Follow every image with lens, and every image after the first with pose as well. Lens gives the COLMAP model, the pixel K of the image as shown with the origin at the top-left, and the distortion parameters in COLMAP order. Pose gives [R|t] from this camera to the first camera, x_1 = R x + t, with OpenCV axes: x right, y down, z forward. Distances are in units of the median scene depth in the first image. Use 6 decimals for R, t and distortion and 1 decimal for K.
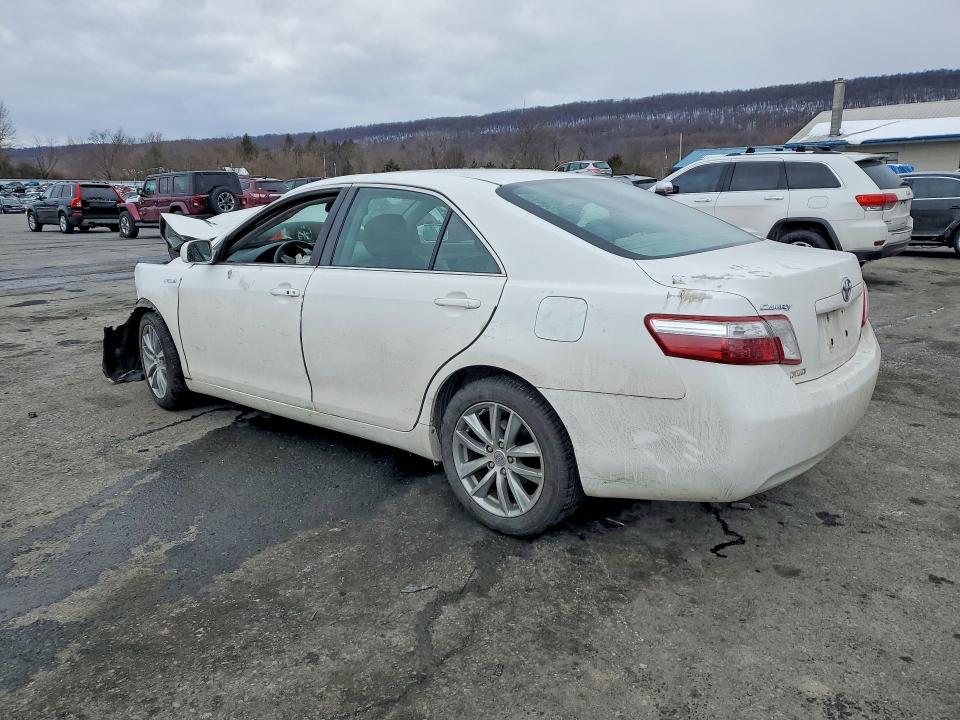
lens RADIAL K [[770.6, 0, 480.0], [0, 770.6, 360.0], [0, 0, 1]] dist [-0.002328, 0.038923]
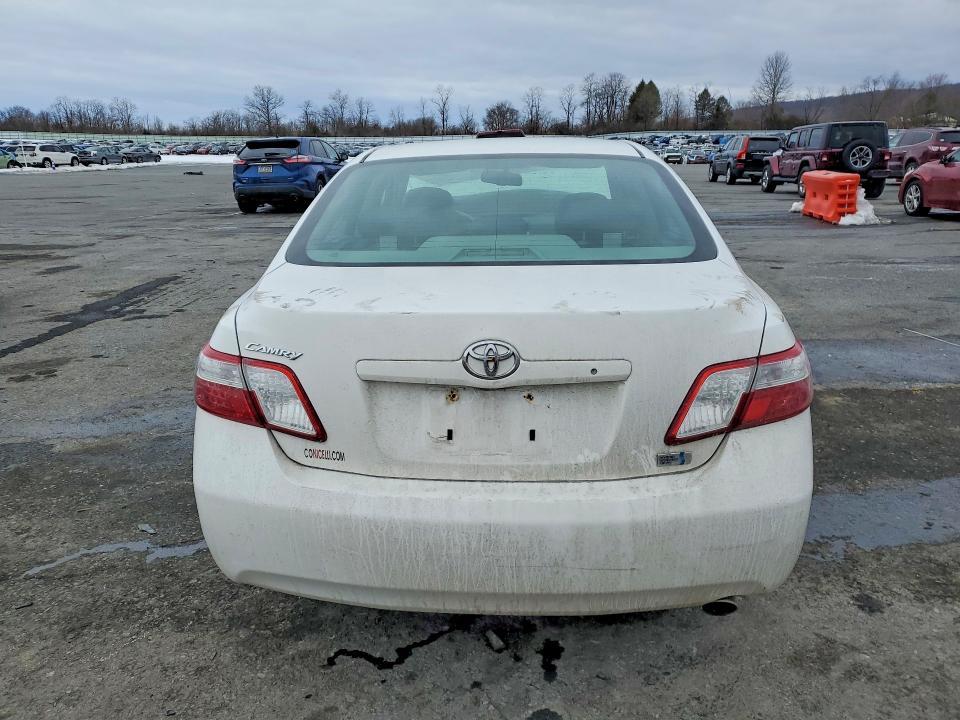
lens RADIAL K [[770.6, 0, 480.0], [0, 770.6, 360.0], [0, 0, 1]] dist [-0.002328, 0.038923]
pose [[0.574731, 0.225922, -0.786539, 0.176485], [-0.175480, 0.972803, 0.151198, -0.033767], [0.799306, 0.051124, 0.598745, 0.121739]]
